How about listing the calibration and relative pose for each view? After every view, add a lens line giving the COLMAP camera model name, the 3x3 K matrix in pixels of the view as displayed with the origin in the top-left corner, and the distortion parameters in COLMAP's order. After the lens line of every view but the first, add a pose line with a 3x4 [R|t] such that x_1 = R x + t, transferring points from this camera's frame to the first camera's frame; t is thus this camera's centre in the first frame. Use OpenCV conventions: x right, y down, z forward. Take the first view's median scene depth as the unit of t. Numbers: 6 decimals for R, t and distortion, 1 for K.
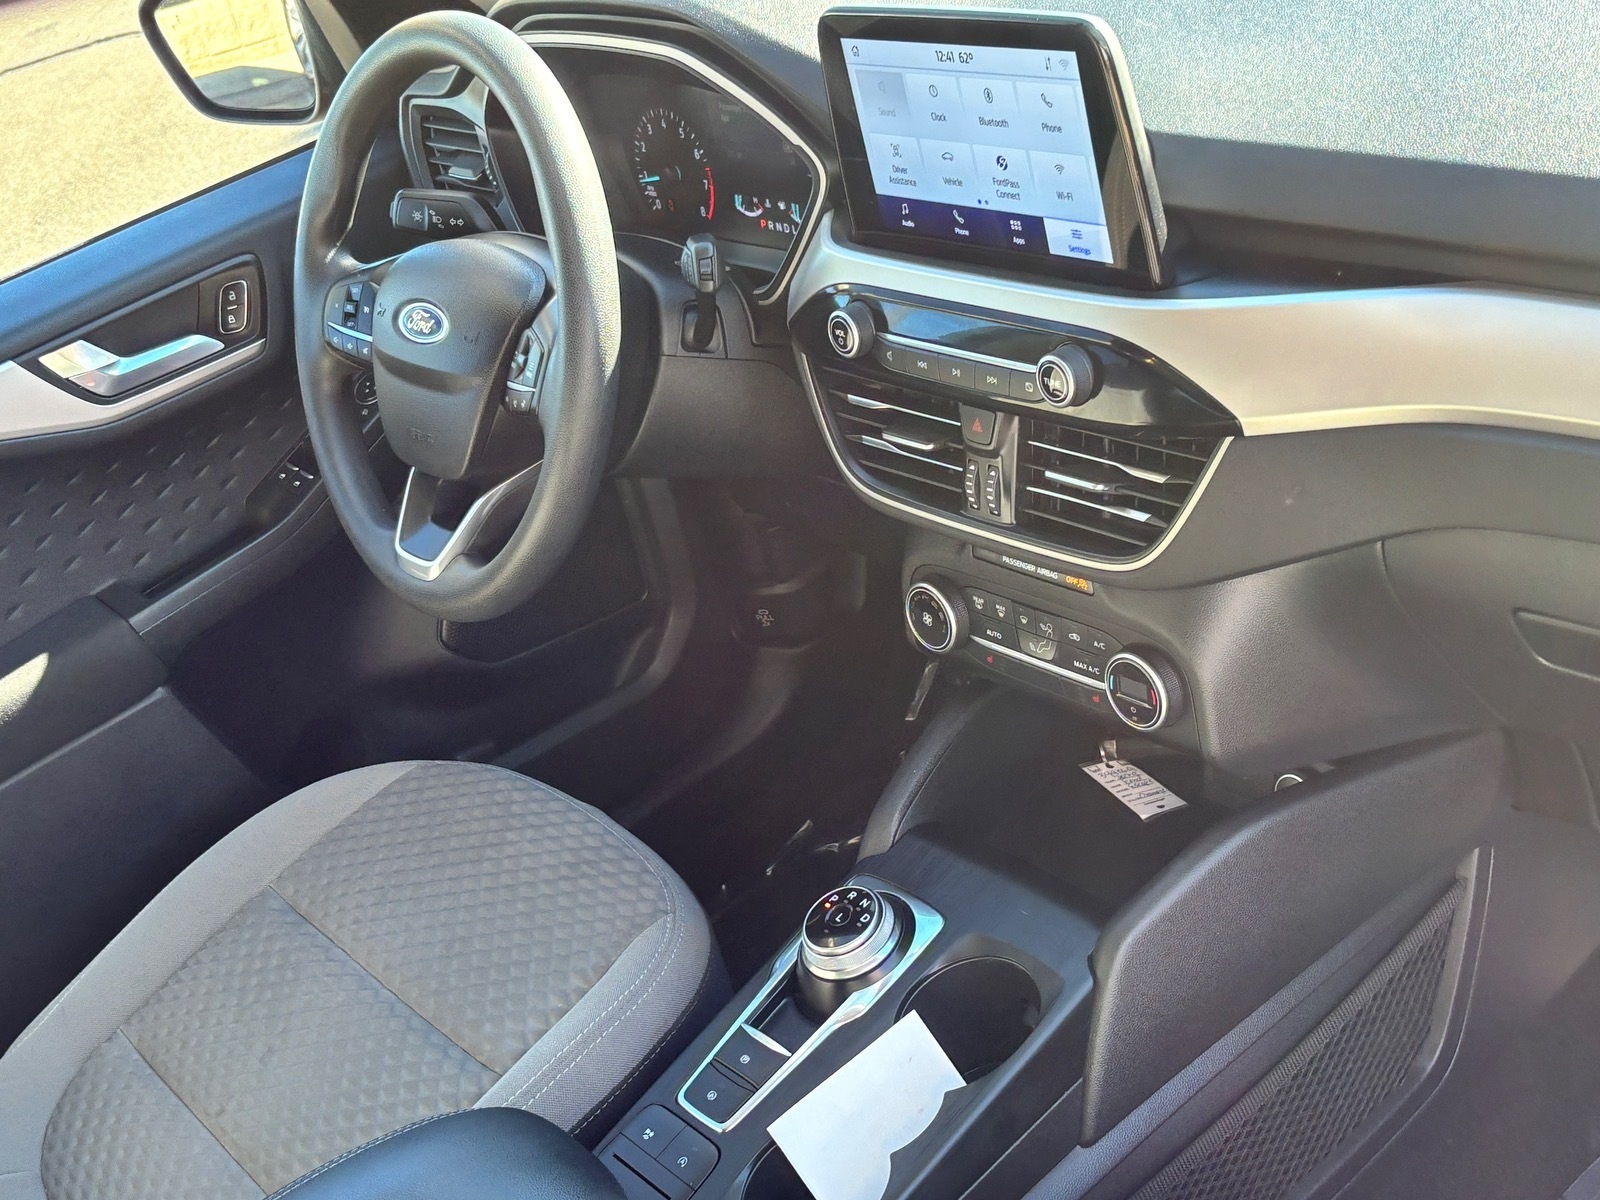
lens RADIAL K [[2123.9, 0, 810.8], [0, 2123.9, 609.4], [0, 0, 1]] dist [0.123702, 0.000000]
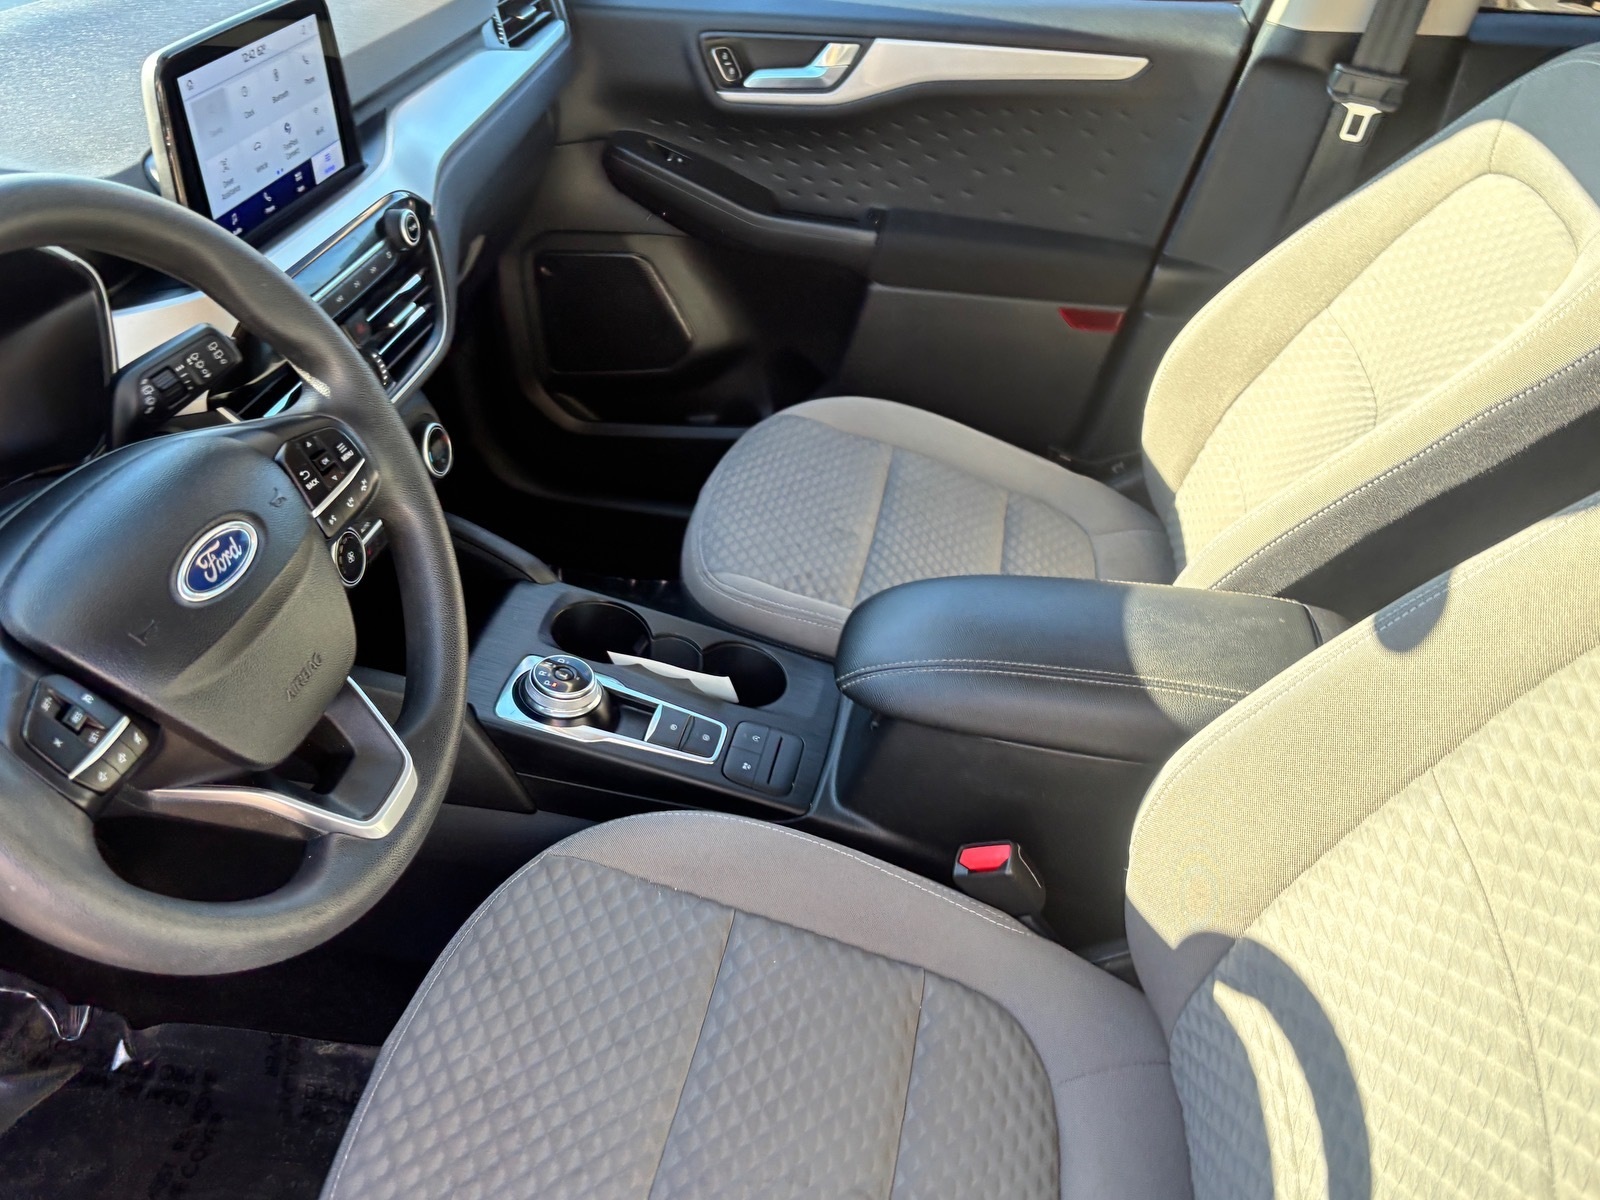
lens RADIAL K [[1399.1, 0, 820.6], [0, 1399.1, 605.8], [0, 0, 1]] dist [0.026491, -0.033595]
pose [[-0.633530, -0.217022, 0.742658, -0.815998], [0.506099, 0.609796, 0.609928, -0.378587], [-0.585237, 0.762267, -0.276489, 1.218981]]
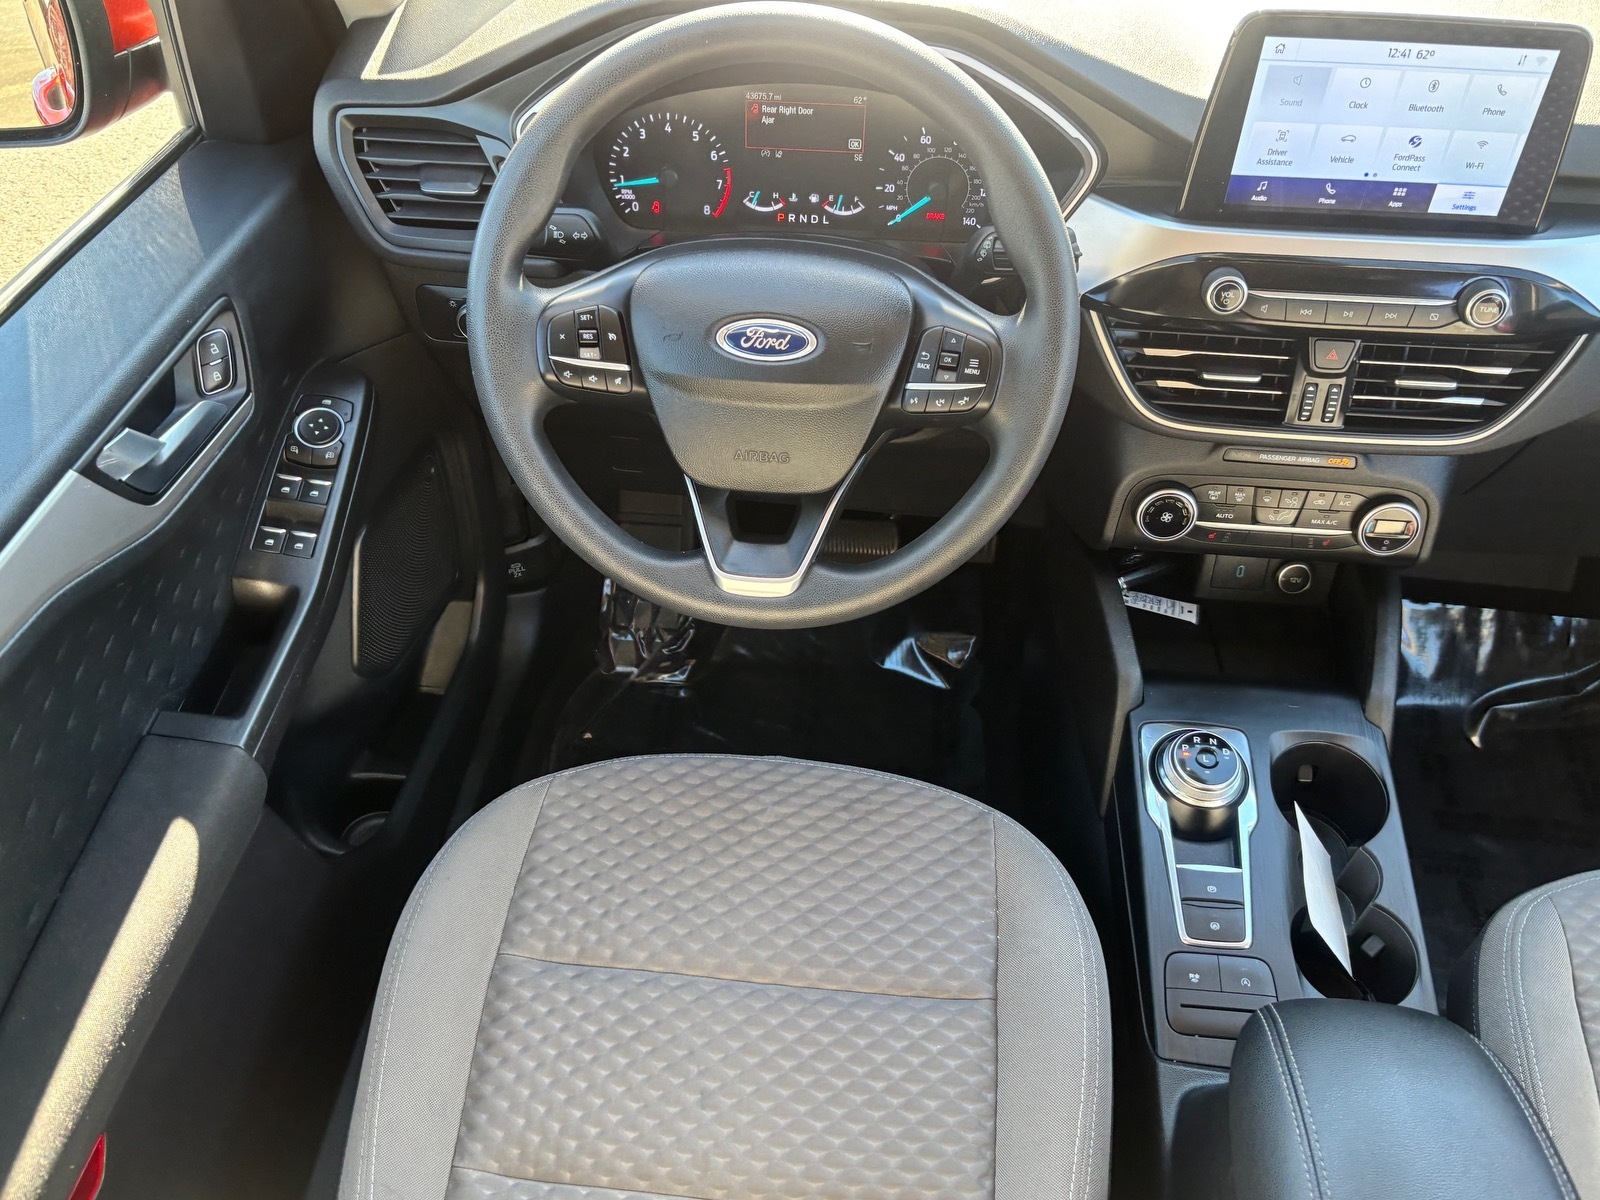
lens RADIAL K [[1293.5, 0, 795.3], [0, 1293.5, 608.4], [0, 0, 1]] dist [0.024132, -0.023550]
pose [[0.671813, -0.270556, 0.689541, -0.726474], [0.183911, 0.962682, 0.198546, -0.155407], [-0.717526, -0.006572, 0.696500, 0.690039]]
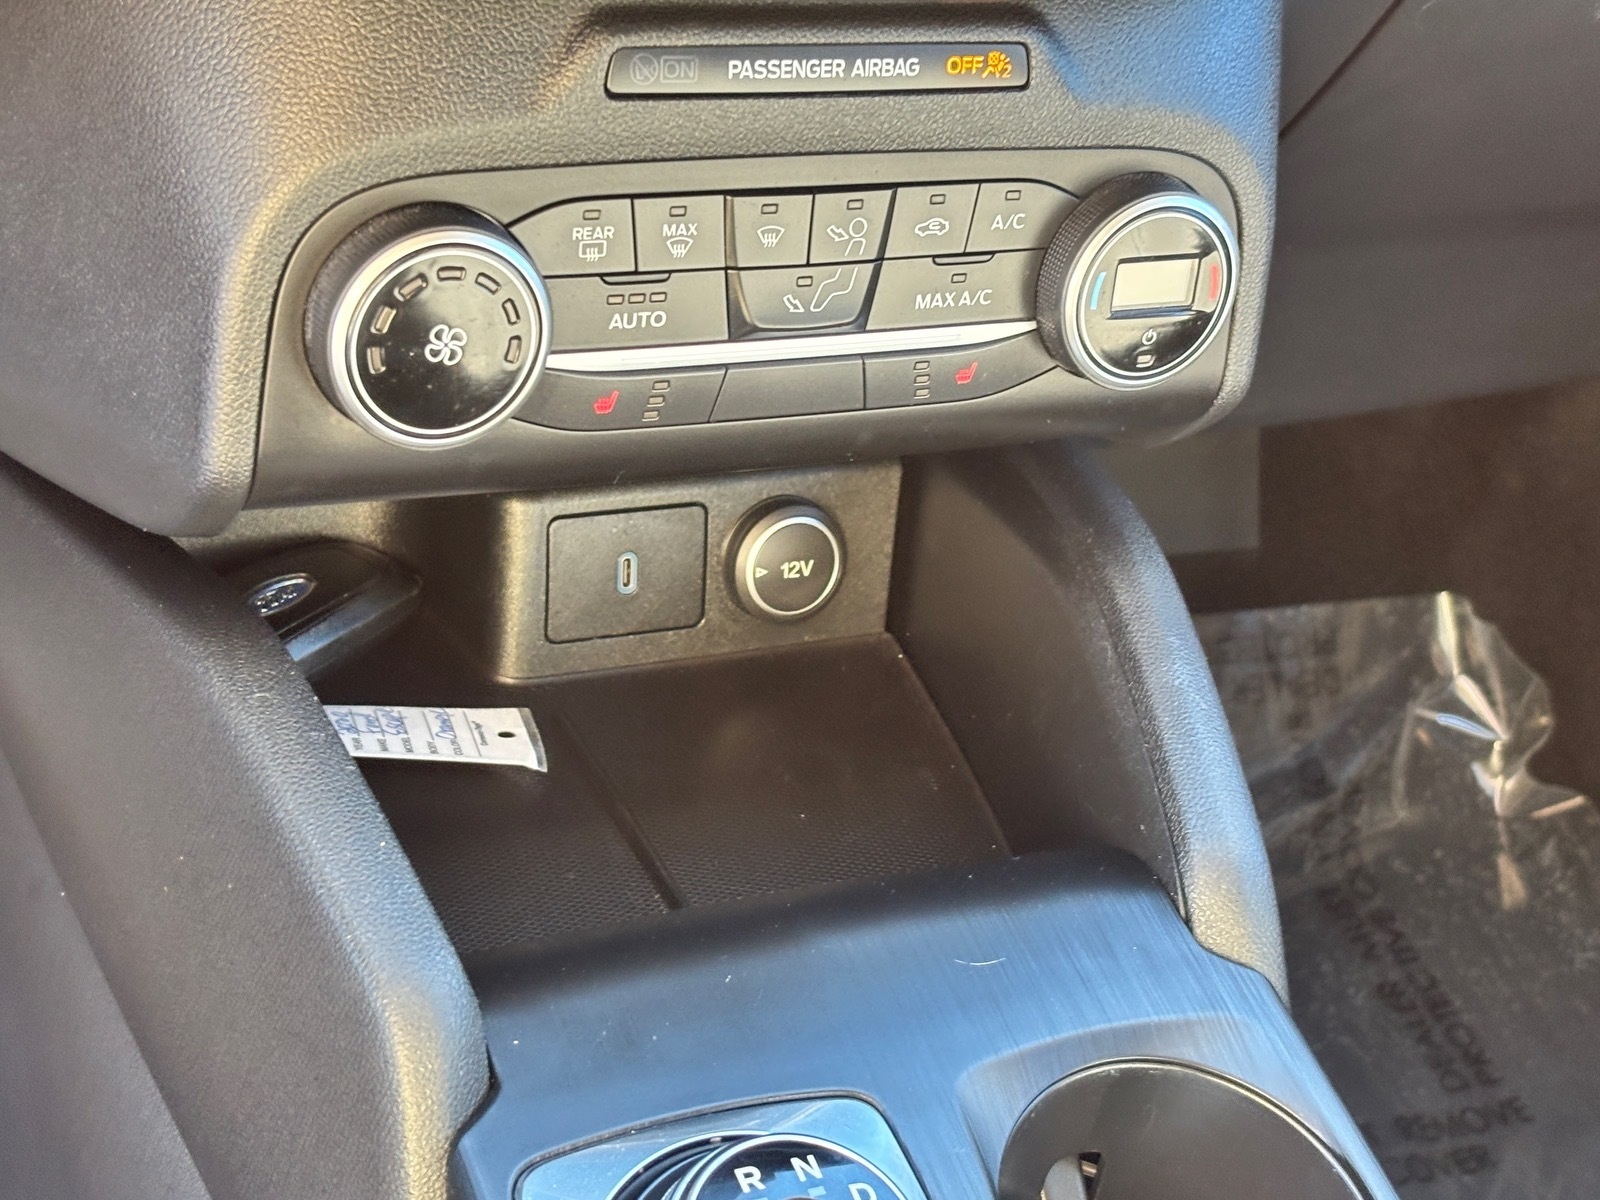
lens RADIAL K [[2718.6, 0, 800.4], [0, 2718.6, 589.2], [0, 0, 1]] dist [0.167763, 0.000000]
pose [[0.180267, -0.267312, 0.946598, -0.383324], [0.268125, 0.939274, 0.214182, -0.039690], [-0.946368, 0.215197, 0.240993, 0.957643]]
